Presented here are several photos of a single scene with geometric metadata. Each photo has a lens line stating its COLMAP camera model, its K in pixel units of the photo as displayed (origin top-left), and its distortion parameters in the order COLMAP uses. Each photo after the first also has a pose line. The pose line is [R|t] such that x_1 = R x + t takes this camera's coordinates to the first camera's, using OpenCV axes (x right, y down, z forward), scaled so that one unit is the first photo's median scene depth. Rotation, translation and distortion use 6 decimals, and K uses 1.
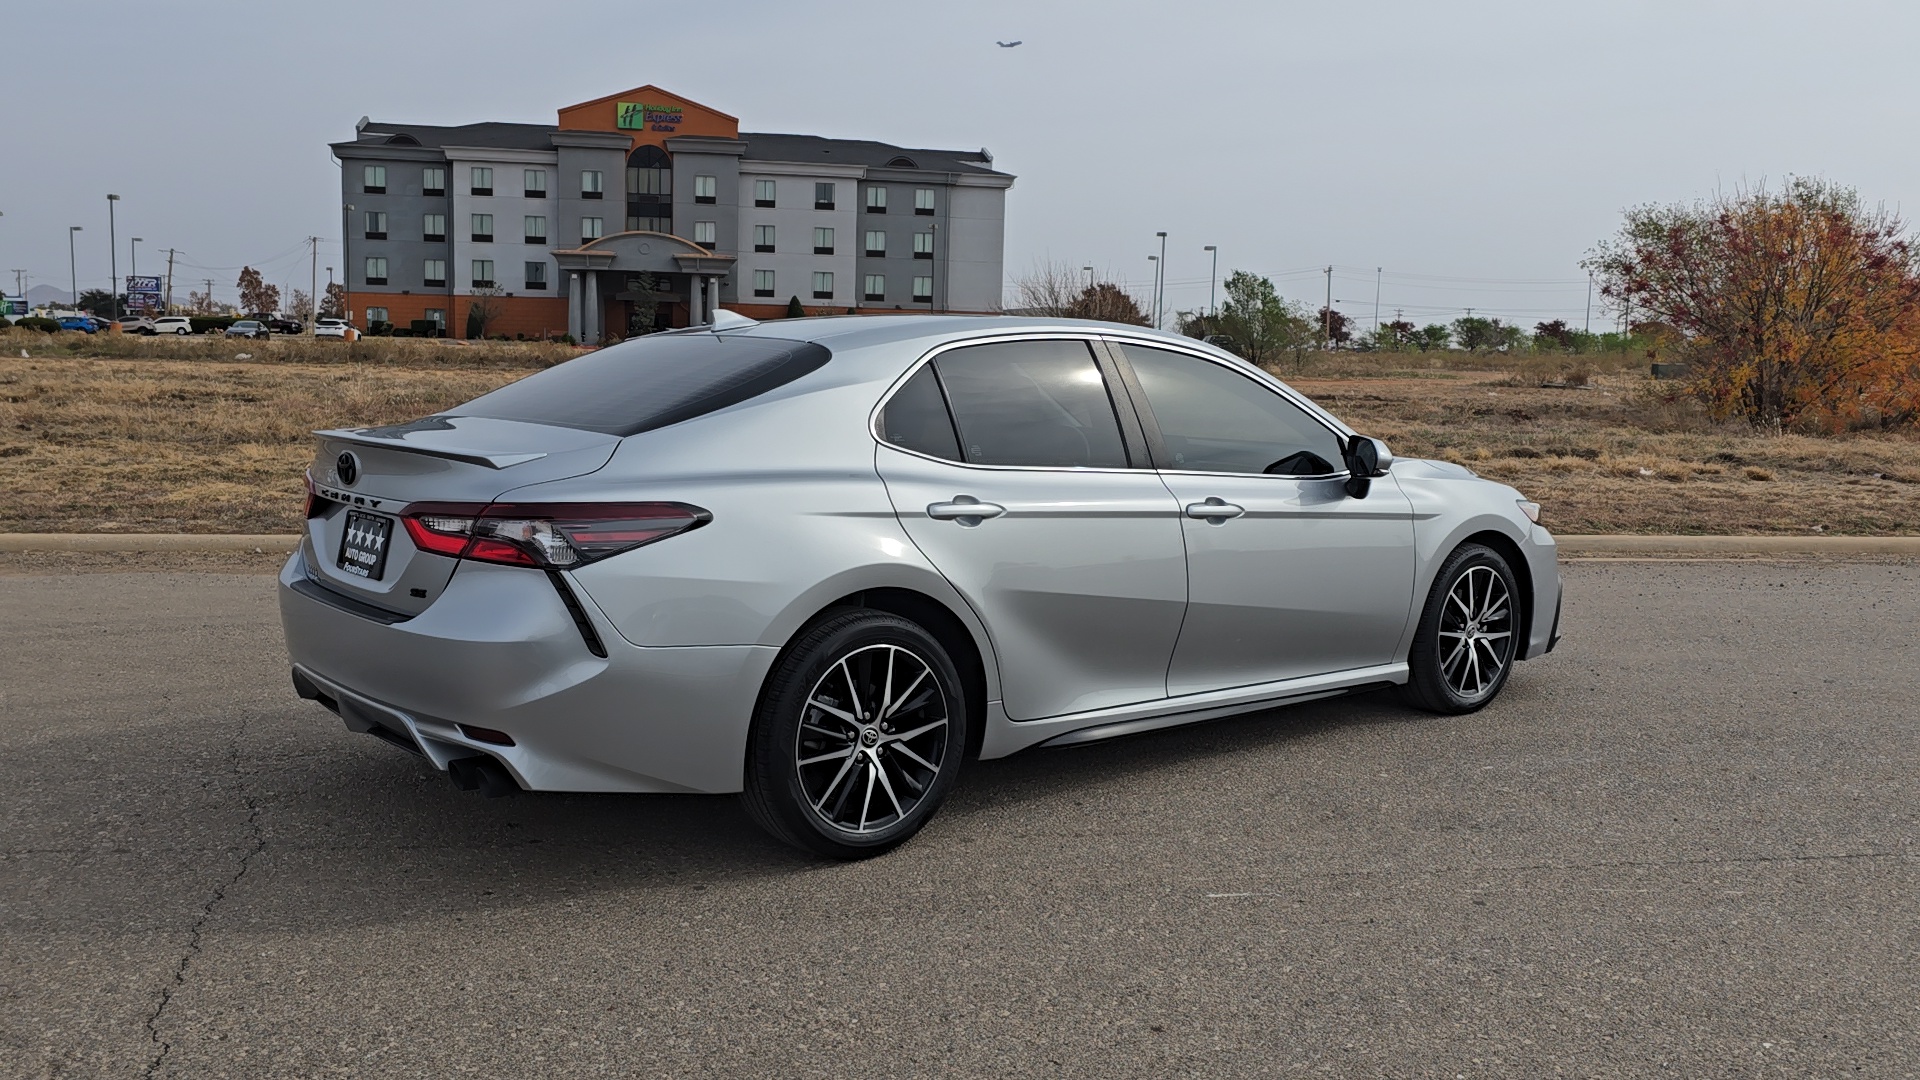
lens RADIAL K [[1595.5, 0, 967.0], [0, 1595.5, 537.3], [0, 0, 1]] dist [-0.015931, 0.013500]
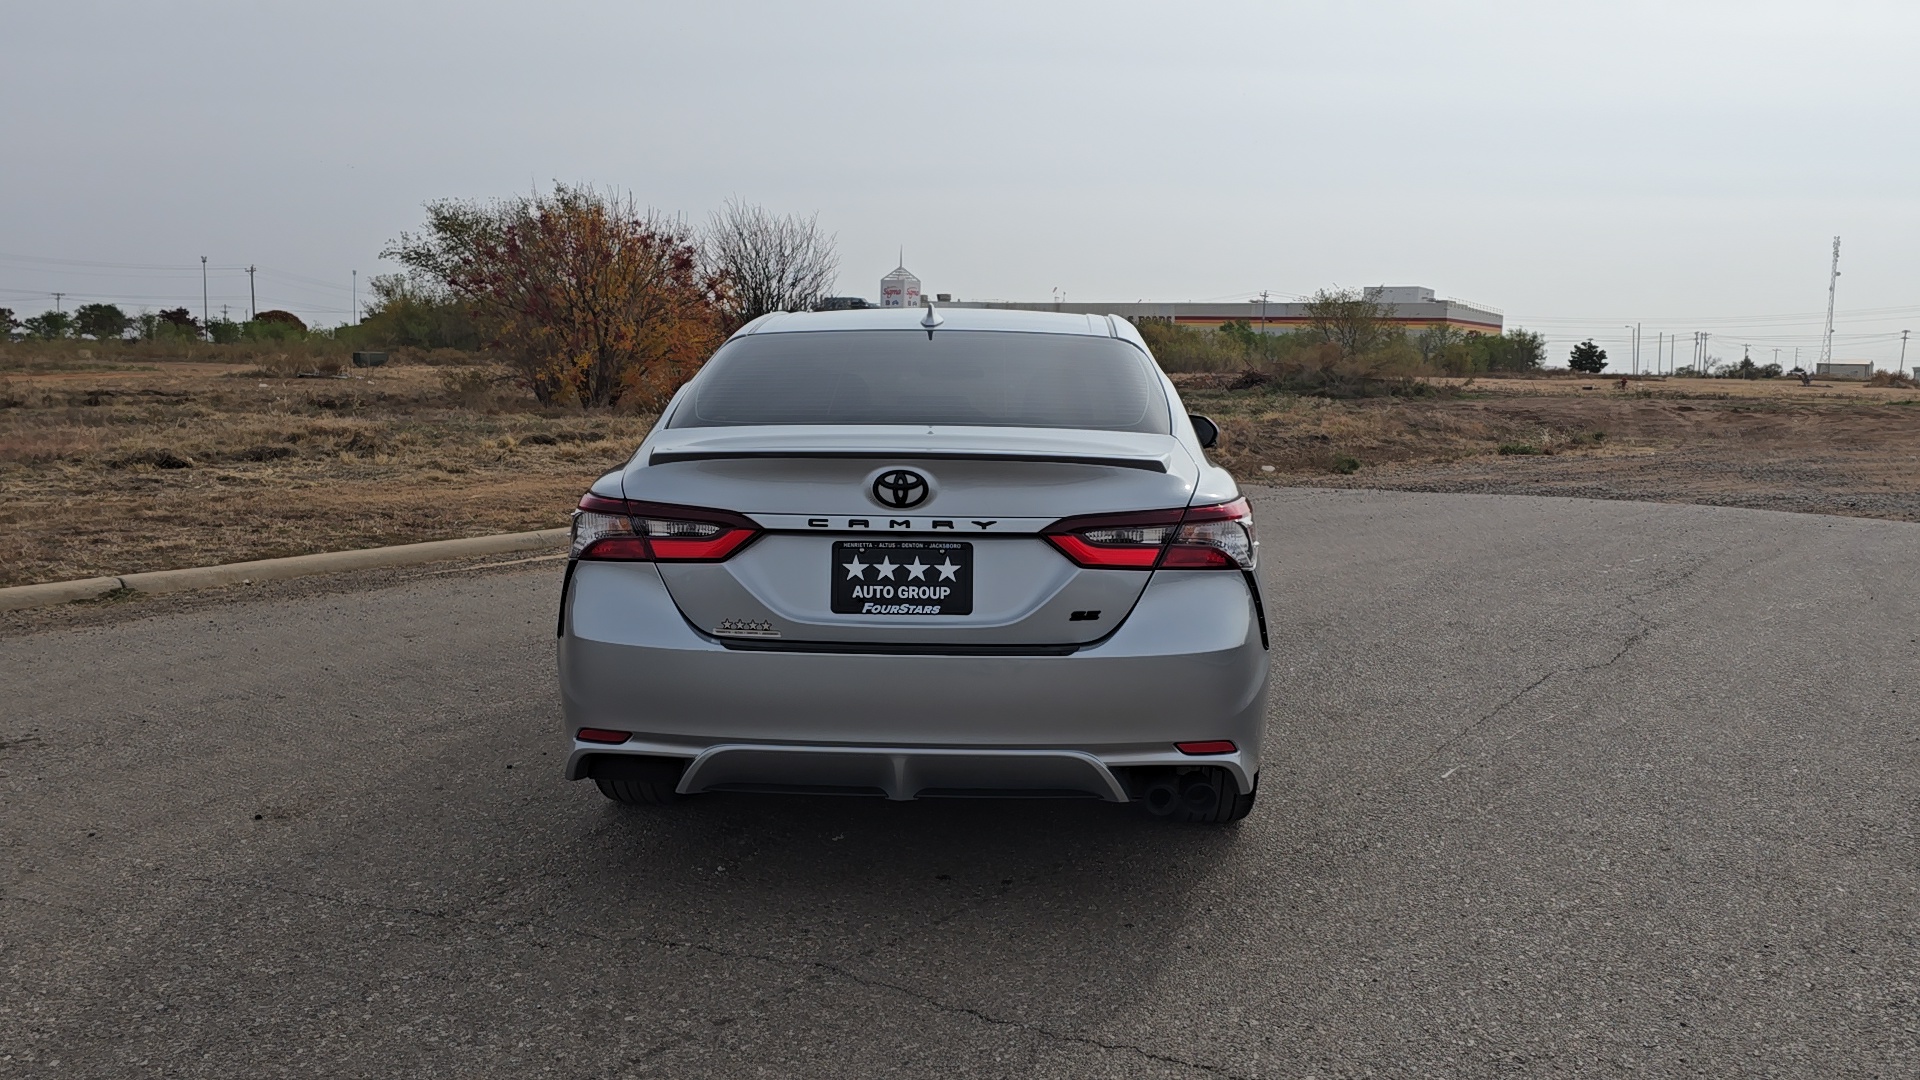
lens RADIAL K [[1595.5, 0, 948.8], [0, 1595.5, 537.9], [0, 0, 1]] dist [-0.015931, 0.013500]
pose [[0.673412, -0.092585, 0.733447, -0.133293], [0.087037, 0.995156, 0.045708, -0.007213], [-0.734126, 0.033057, 0.678208, 0.055438]]
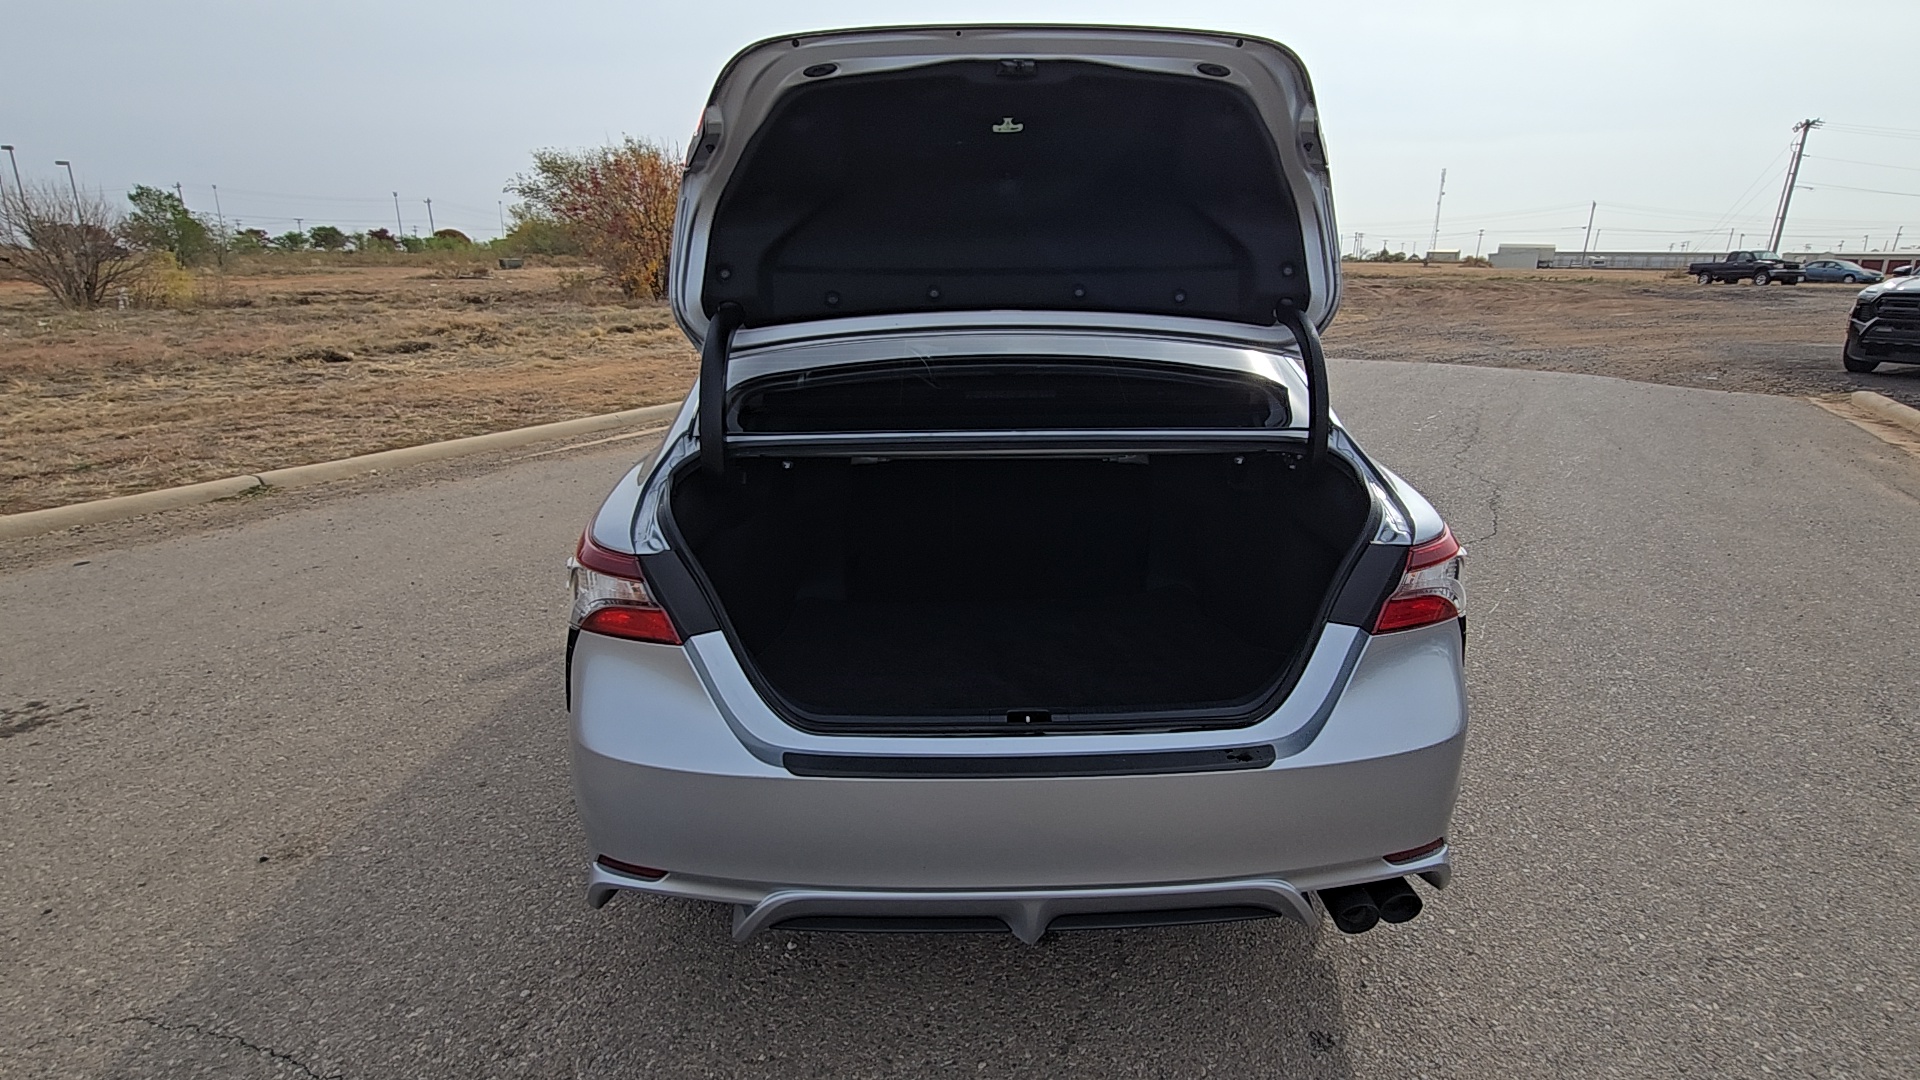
lens RADIAL K [[964.7, 0, 954.7], [0, 964.7, 555.8], [0, 0, 1]] dist [-0.003658, 0.002841]
pose [[0.626910, -0.249021, 0.738223, -0.089478], [0.103029, 0.965719, 0.238267, -0.017299], [-0.772249, -0.073314, 0.631075, 0.107930]]
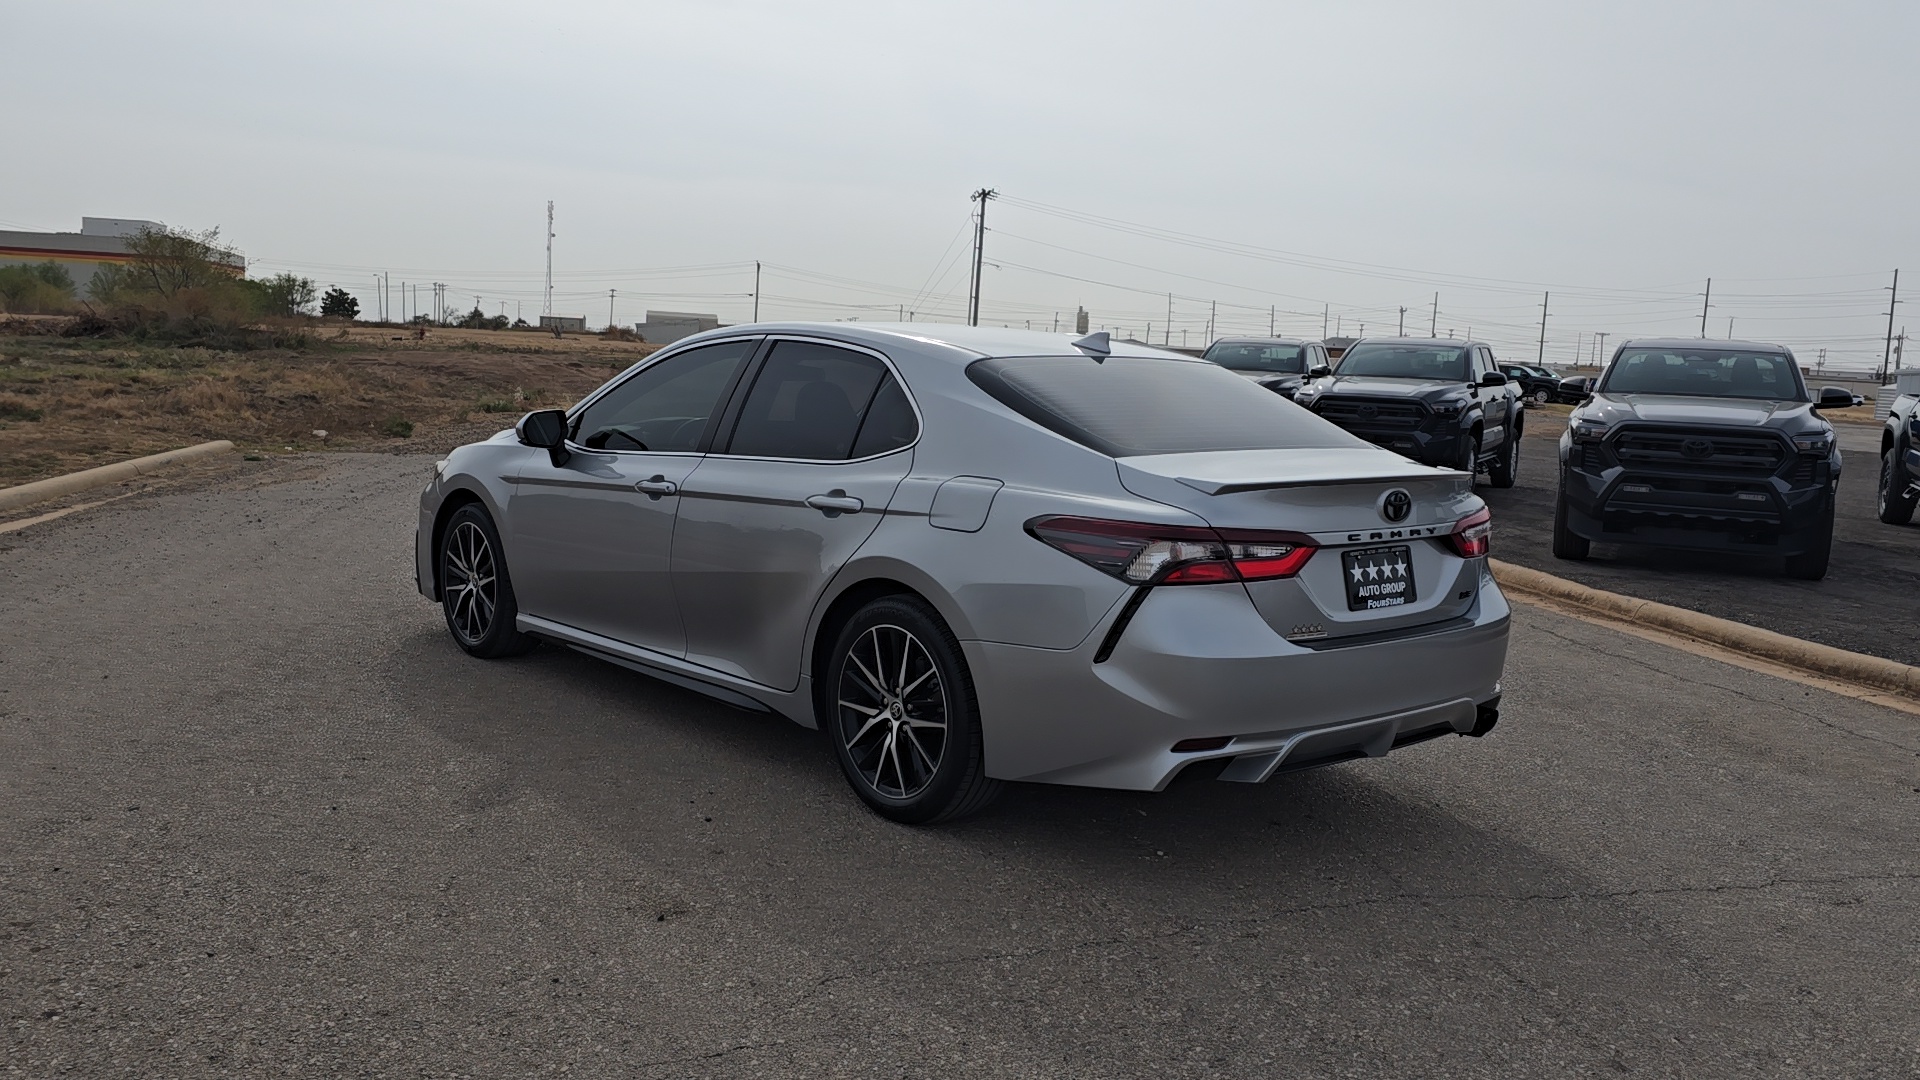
lens RADIAL K [[1595.5, 0, 967.2], [0, 1595.5, 531.1], [0, 0, 1]] dist [-0.015931, 0.013500]
pose [[-0.020884, -0.137716, 0.990252, -0.190472], [0.073814, 0.987552, 0.138898, -0.025842], [-0.997053, 0.075995, -0.010458, 0.173792]]
